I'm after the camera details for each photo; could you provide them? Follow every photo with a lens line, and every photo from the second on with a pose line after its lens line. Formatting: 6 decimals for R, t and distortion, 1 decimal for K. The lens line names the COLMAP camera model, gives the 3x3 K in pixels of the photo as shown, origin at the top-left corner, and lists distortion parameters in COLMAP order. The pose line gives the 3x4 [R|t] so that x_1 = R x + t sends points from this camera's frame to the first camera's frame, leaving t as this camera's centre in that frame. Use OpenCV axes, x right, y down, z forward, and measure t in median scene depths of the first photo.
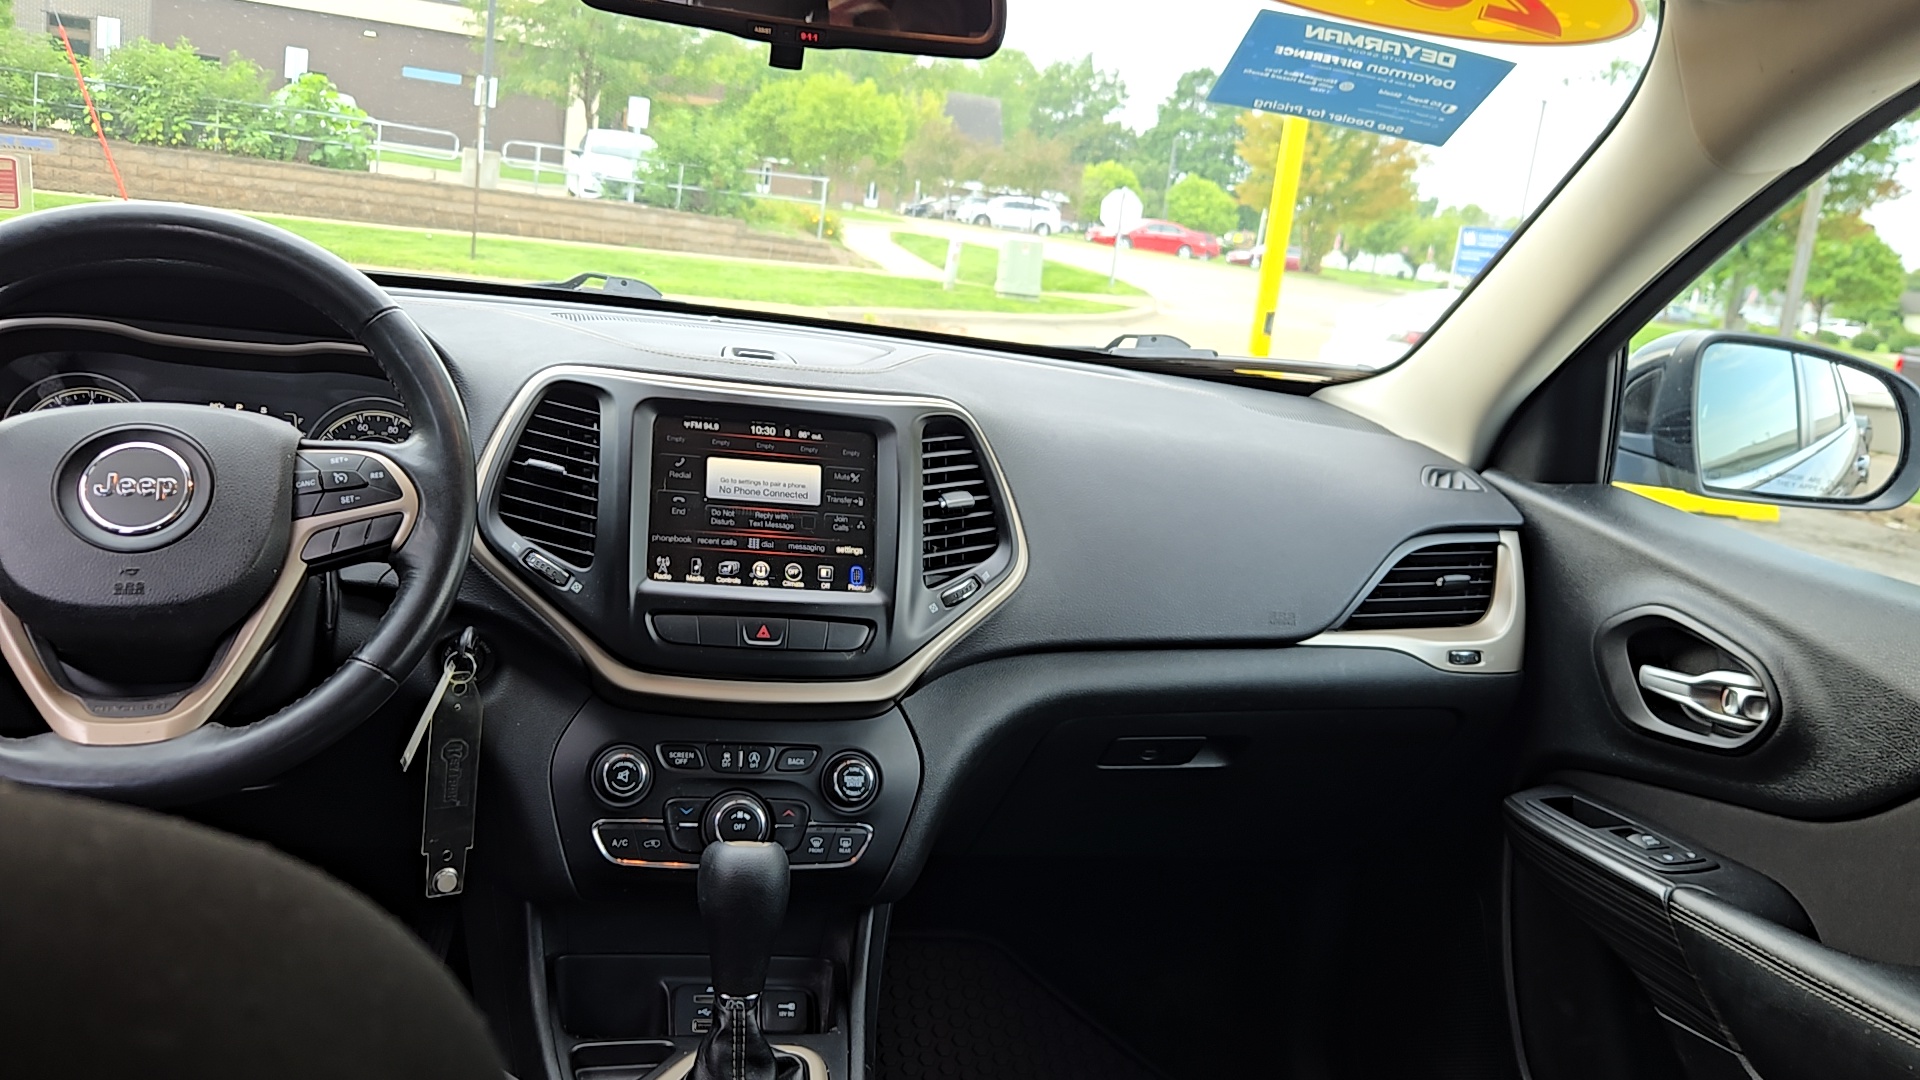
lens RADIAL K [[1602.6, 0, 951.4], [0, 1602.6, 536.2], [0, 0, 1]] dist [0.001138, -0.033554]
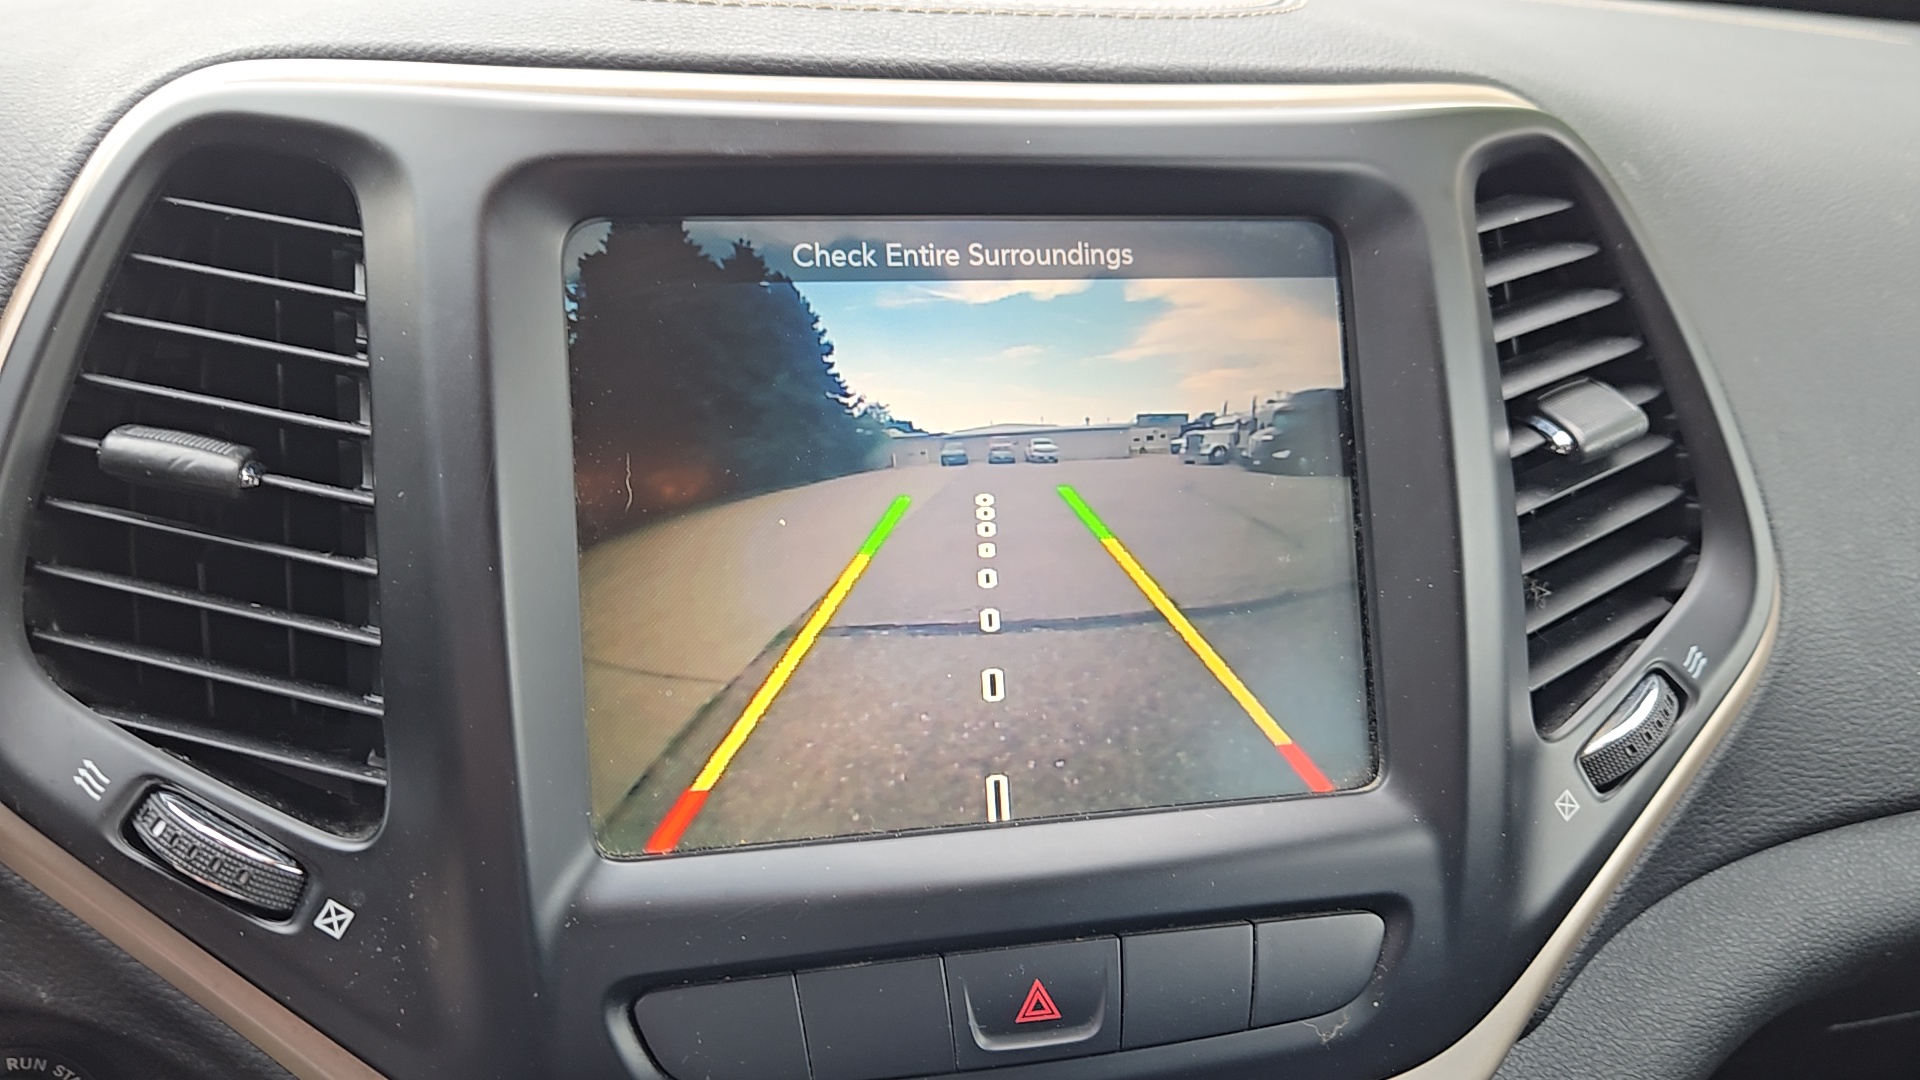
lens RADIAL K [[1602.0, 0, 945.6], [0, 1602.0, 528.7], [0, 0, 1]] dist [0.004143, 0.002153]
pose [[0.997087, -0.063378, -0.042436, -0.105458], [0.069893, 0.981969, 0.175645, -0.063371], [0.030539, -0.178099, 0.983539, 0.674574]]
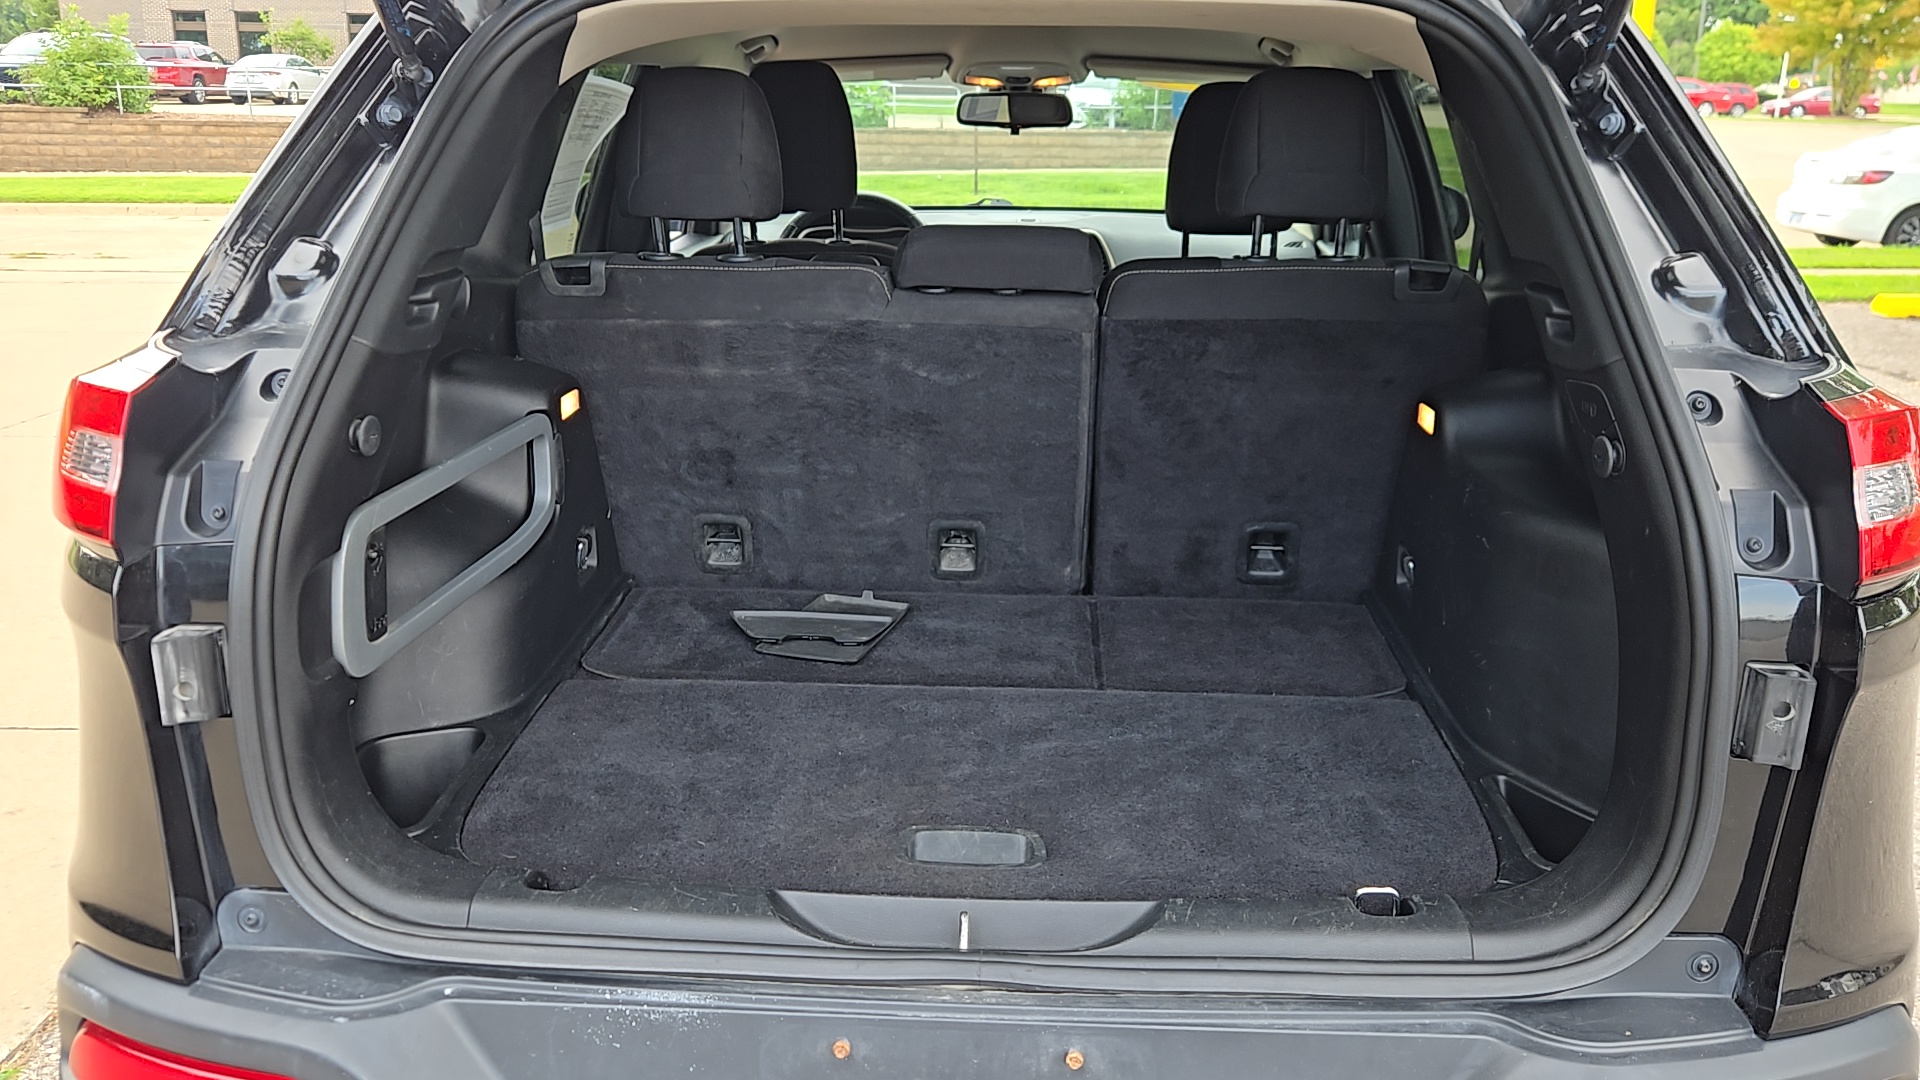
lens RADIAL K [[1602.0, 0, 953.8], [0, 1602.0, 538.0], [0, 0, 1]] dist [0.004143, 0.002153]
pose [[0.948871, -0.032656, -0.313969, 0.575756], [0.050040, 0.997619, 0.047469, 0.263155], [0.311671, -0.060753, 0.948246, -1.645861]]
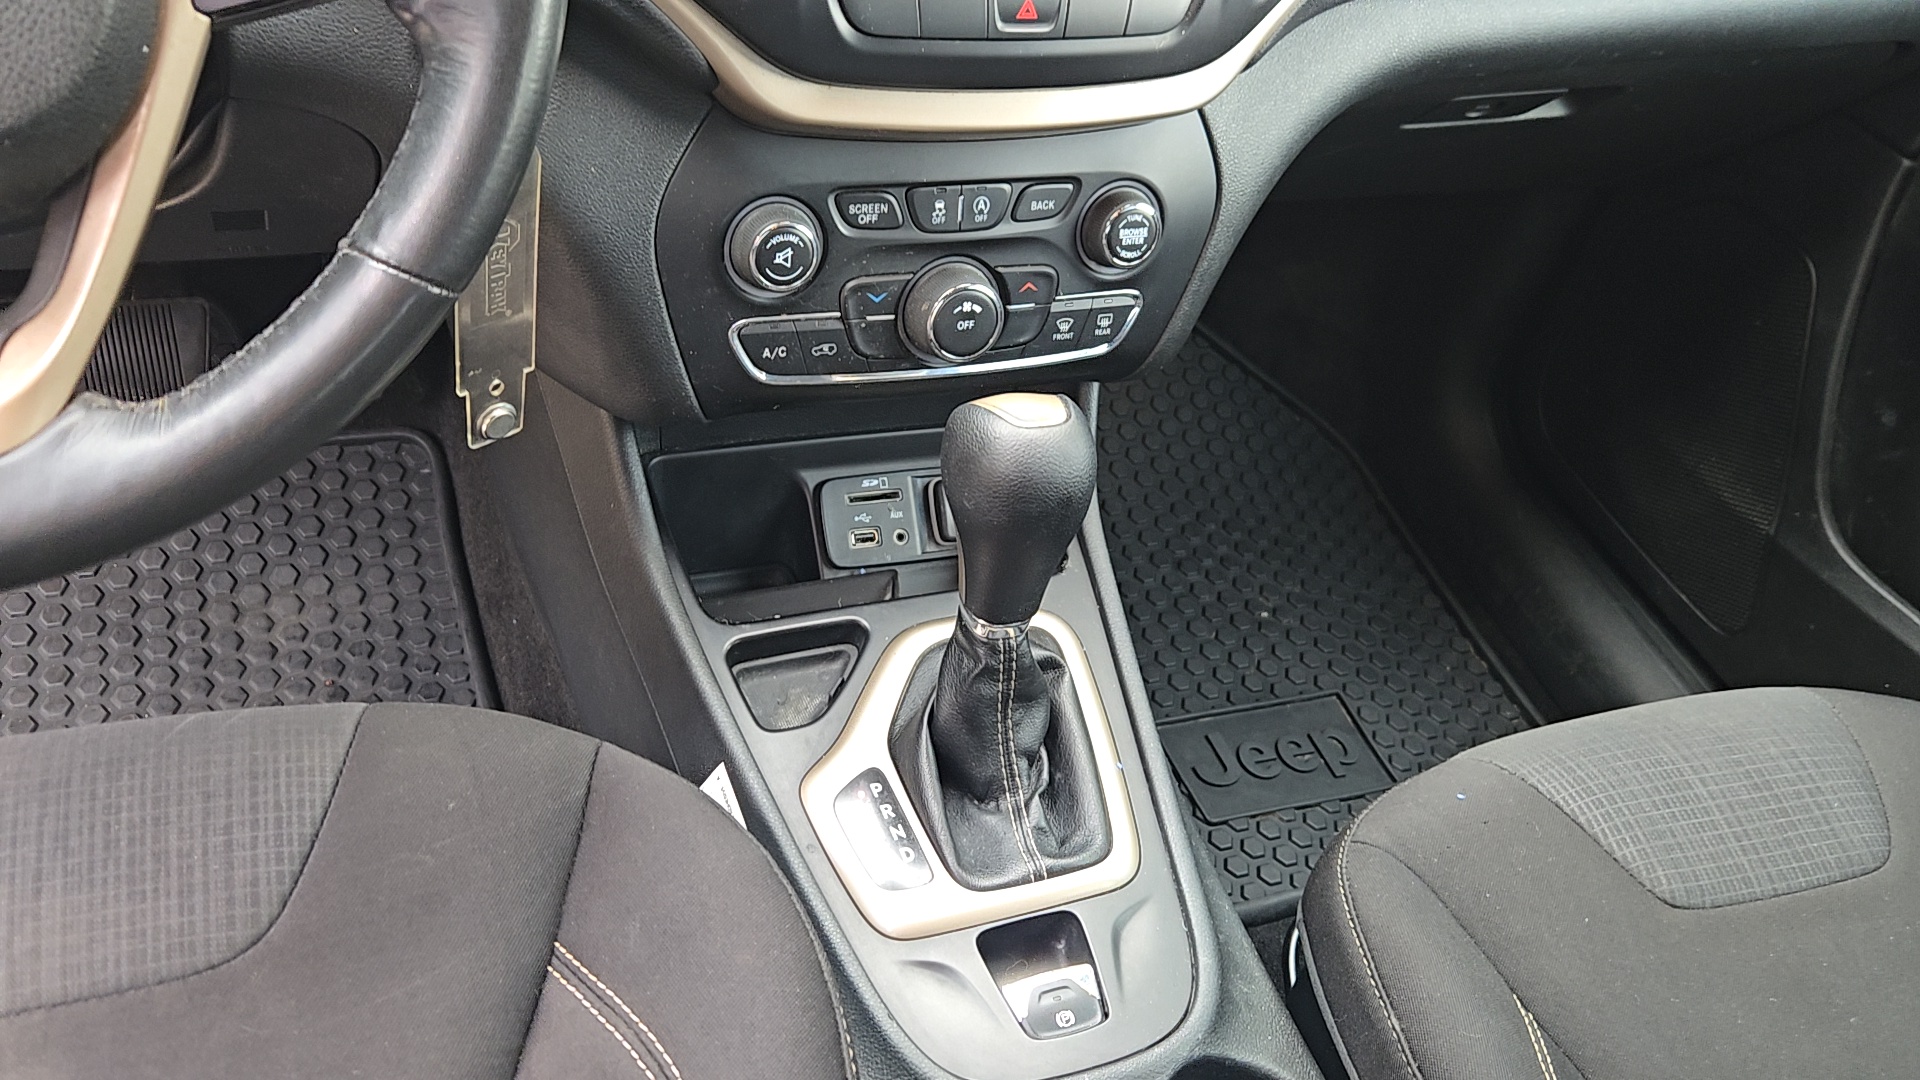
lens RADIAL K [[1602.0, 0, 955.1], [0, 1602.0, 531.0], [0, 0, 1]] dist [0.004143, 0.002153]
pose [[0.990903, -0.023060, 0.132585, -0.199557], [-0.058009, 0.815790, 0.575432, -0.100097], [-0.121431, -0.577889, 0.807031, 0.410349]]
